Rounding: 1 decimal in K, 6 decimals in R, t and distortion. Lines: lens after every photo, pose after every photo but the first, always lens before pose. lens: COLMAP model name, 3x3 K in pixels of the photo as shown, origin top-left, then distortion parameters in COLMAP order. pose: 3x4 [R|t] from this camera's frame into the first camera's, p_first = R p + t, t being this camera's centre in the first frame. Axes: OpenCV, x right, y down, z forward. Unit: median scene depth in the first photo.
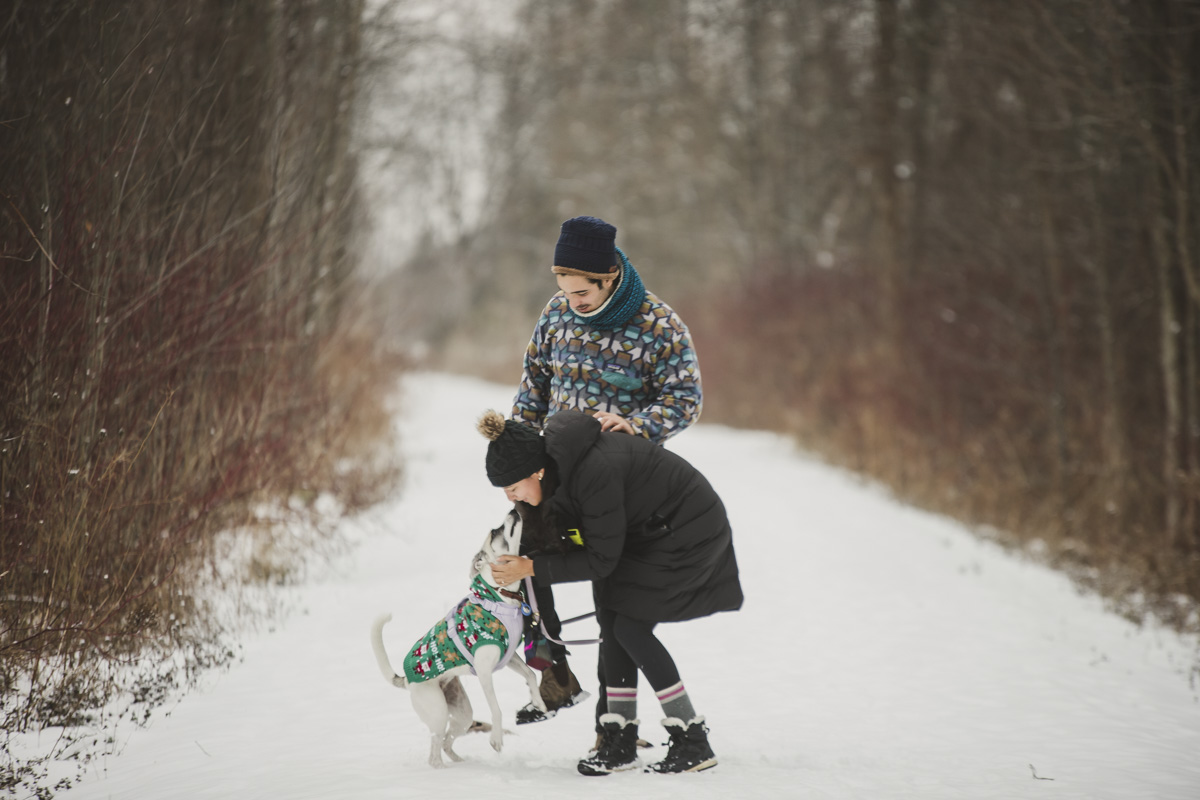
lens RADIAL K [[6843.2, 0, 592.9], [0, 6843.2, 391.5], [0, 0, 1]] dist [2.791210, 0.000000]
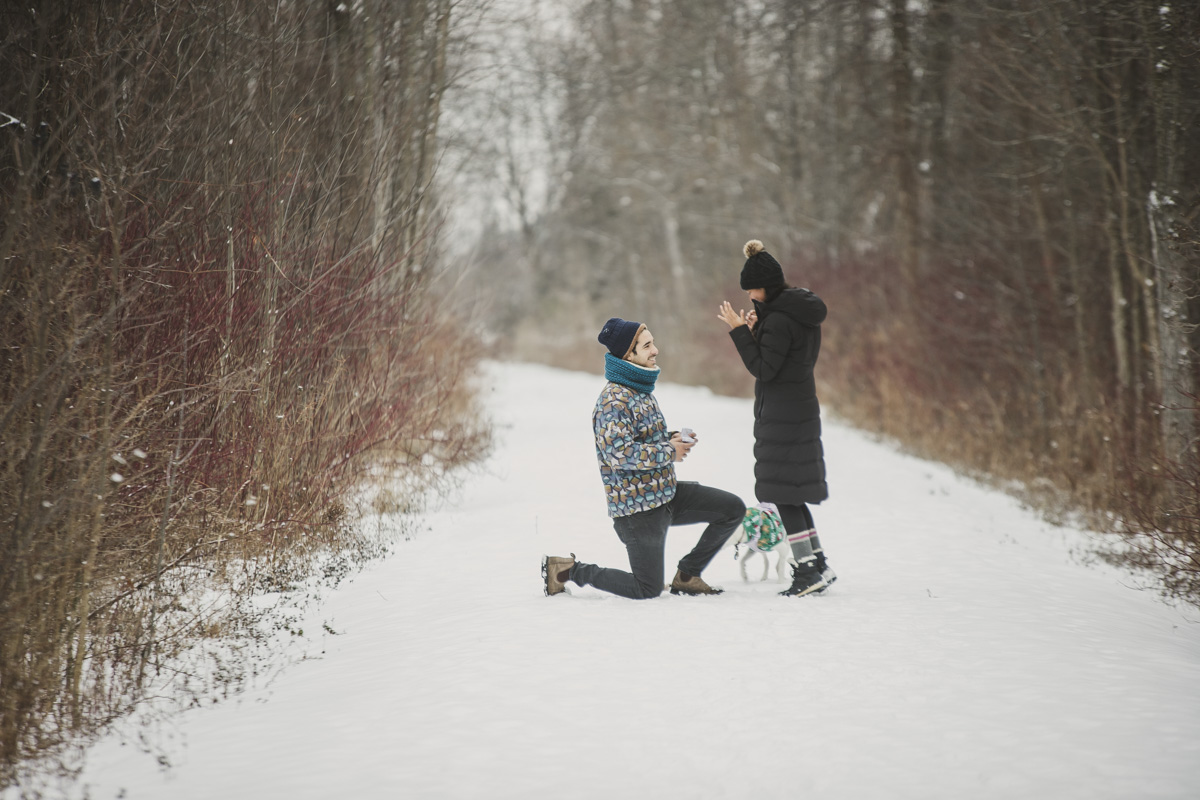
lens RADIAL K [[6843.2, 0, 606.0], [0, 6843.2, 400.5], [0, 0, 1]] dist [2.791210, 0.000000]
pose [[0.999805, -0.018311, -0.007362, 0.001701], [0.018337, 0.999826, 0.003493, 0.002236], [0.007297, -0.003627, 0.999967, -0.218189]]
